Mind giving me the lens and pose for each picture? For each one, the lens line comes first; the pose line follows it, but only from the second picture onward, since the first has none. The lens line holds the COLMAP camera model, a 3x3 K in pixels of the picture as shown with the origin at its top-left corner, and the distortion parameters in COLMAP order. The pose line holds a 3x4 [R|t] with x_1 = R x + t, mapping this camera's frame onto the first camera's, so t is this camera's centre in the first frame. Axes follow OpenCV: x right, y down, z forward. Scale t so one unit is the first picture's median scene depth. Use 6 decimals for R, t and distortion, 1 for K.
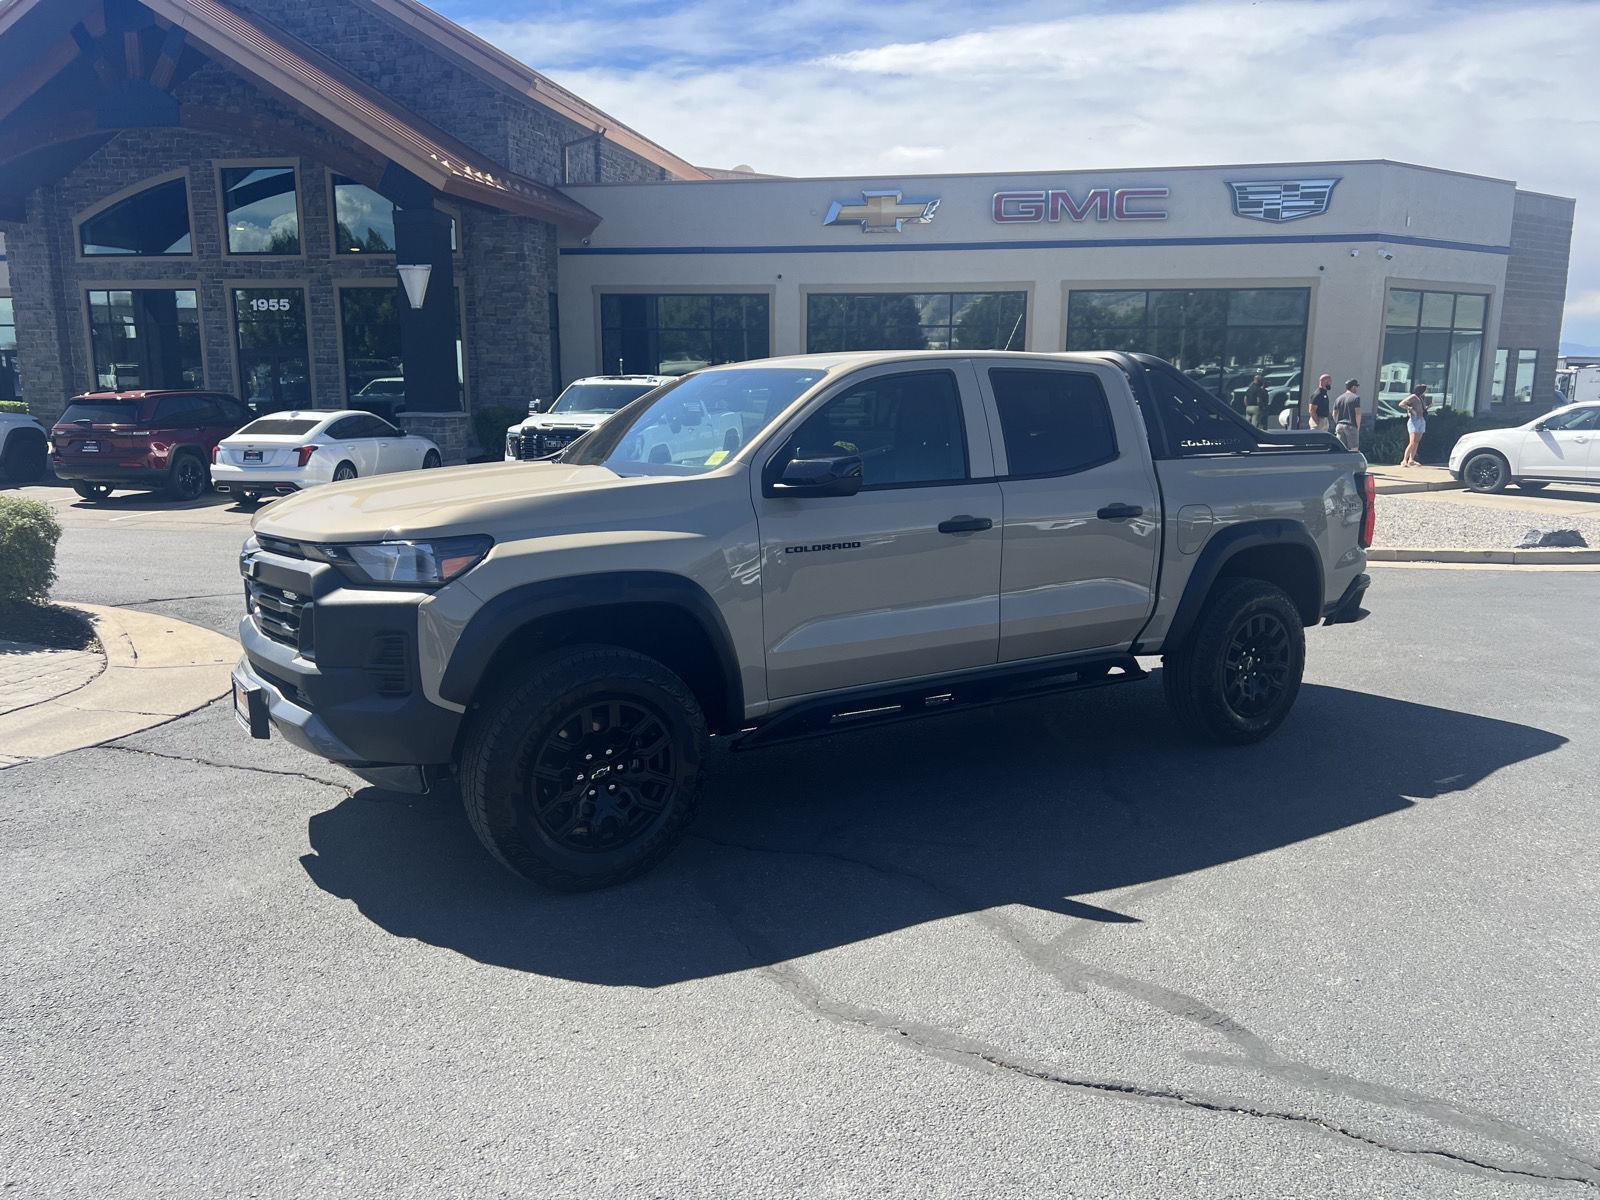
lens RADIAL K [[1201.9, 0, 796.6], [0, 1201.9, 599.2], [0, 0, 1]] dist [0.050252, -0.055247]
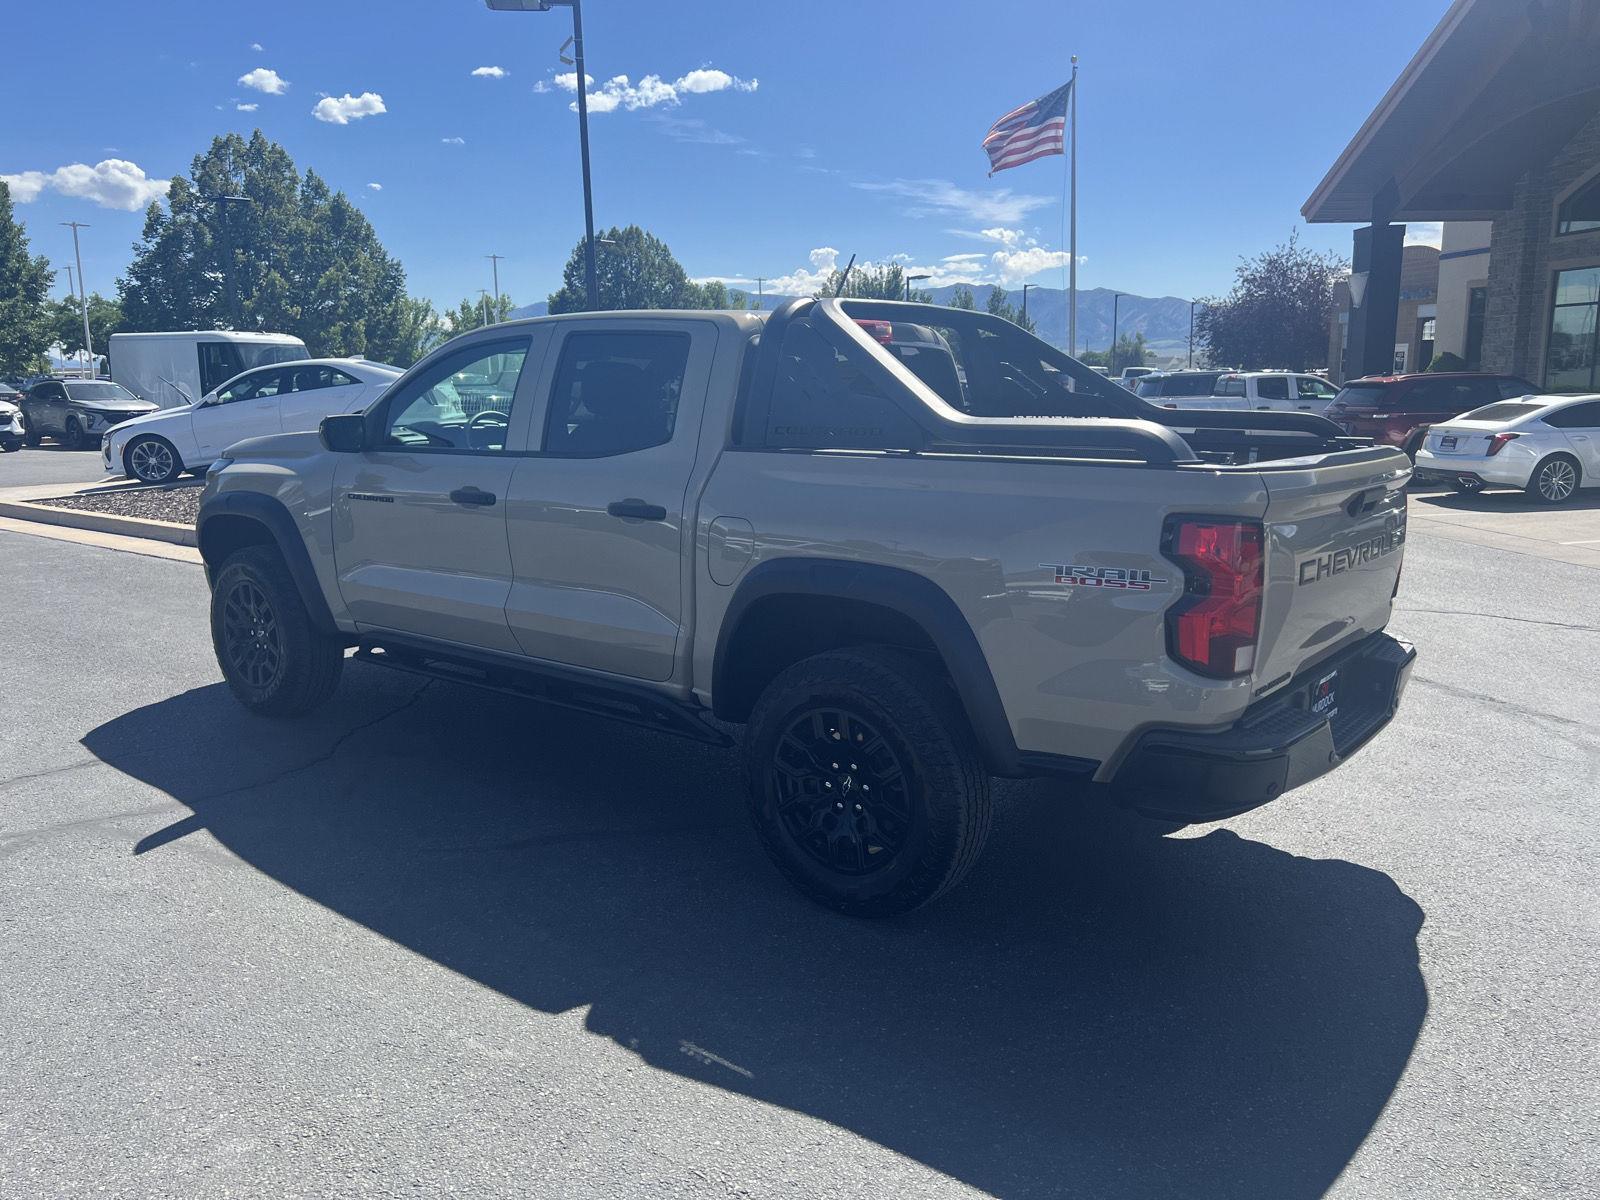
lens RADIAL K [[1201.9, 0, 801.8], [0, 1201.9, 597.9], [0, 0, 1]] dist [0.050252, -0.055247]
pose [[0.311909, 0.162160, -0.936171, 0.225633], [-0.153937, 0.980934, 0.118626, -0.027276], [0.937559, 0.107111, 0.330925, 0.184464]]
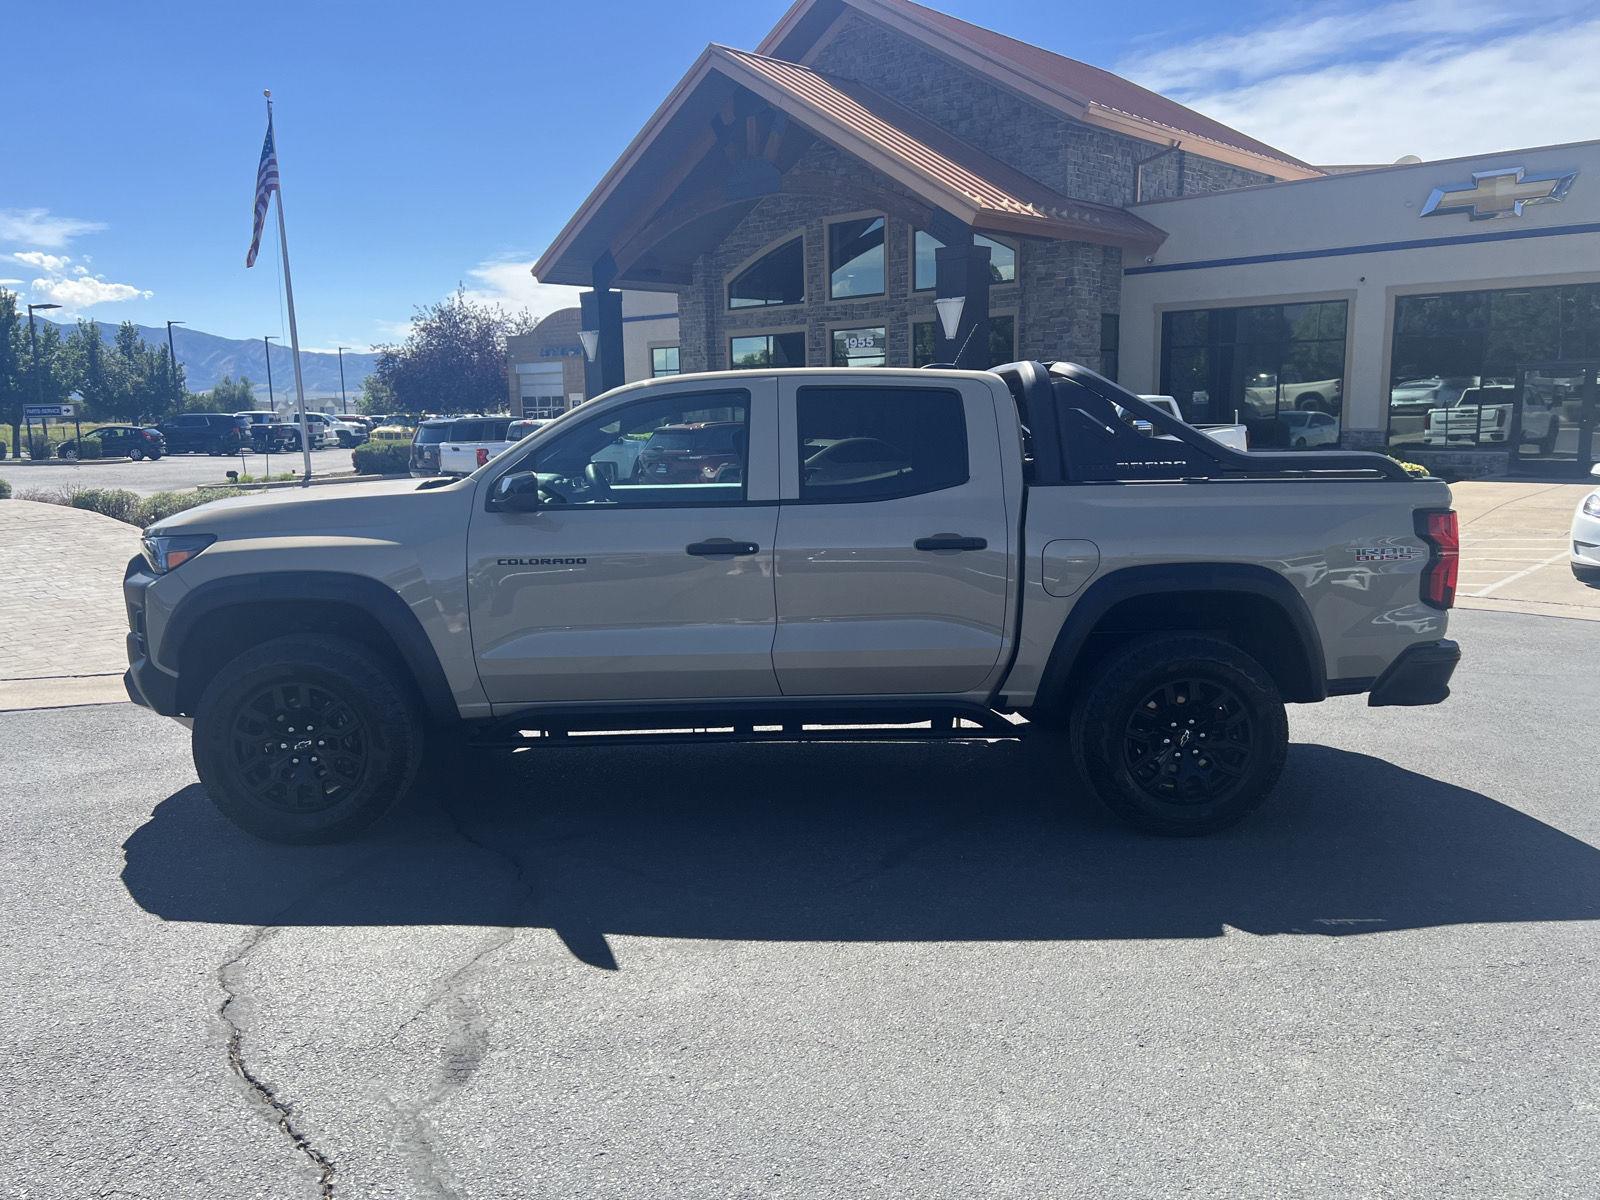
lens RADIAL K [[1201.9, 0, 799.7], [0, 1201.9, 602.4], [0, 0, 1]] dist [0.050252, -0.055247]
pose [[0.851113, 0.065104, -0.520930, 0.137871], [-0.073867, 0.997260, 0.003947, -0.005259], [0.519760, 0.035120, 0.853590, 0.041196]]
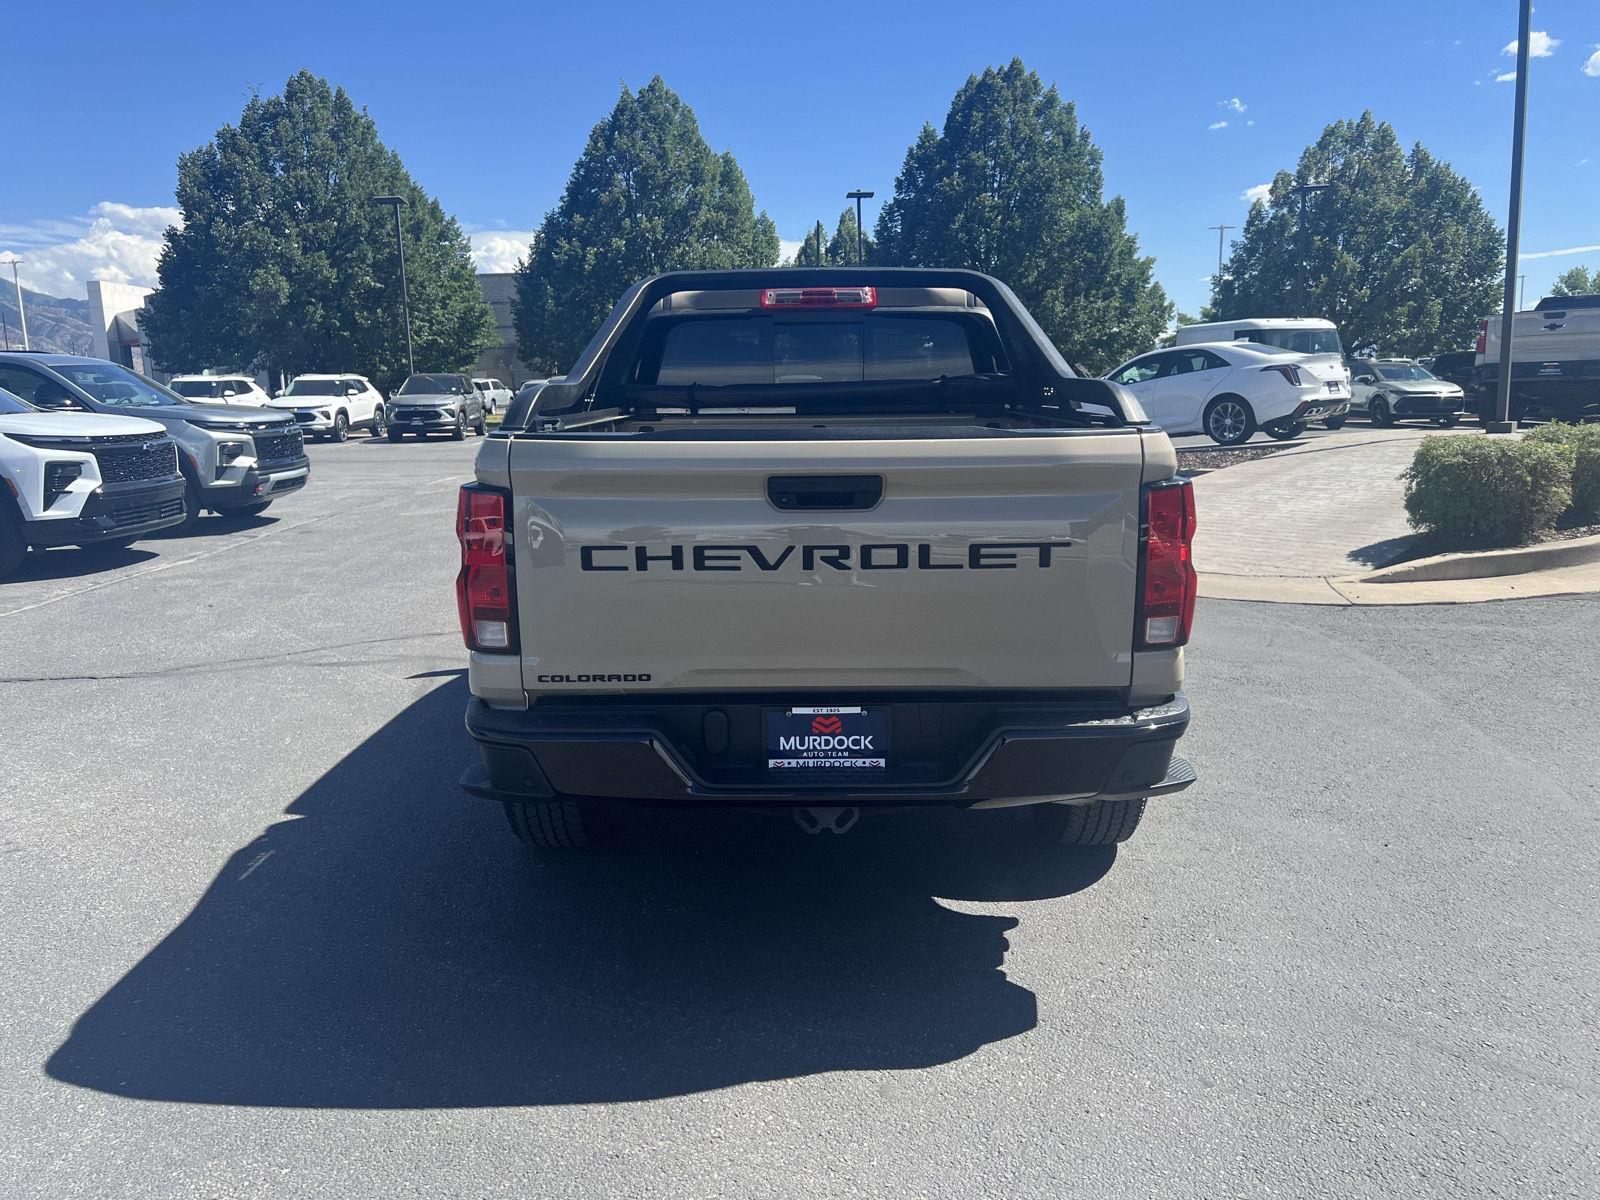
lens RADIAL K [[1201.9, 0, 796.7], [0, 1201.9, 598.4], [0, 0, 1]] dist [0.050252, -0.055247]
pose [[-0.554640, 0.152119, -0.818067, 0.203832], [-0.124948, 0.956774, 0.262625, -0.050868], [0.822656, 0.247878, -0.511658, 0.350872]]
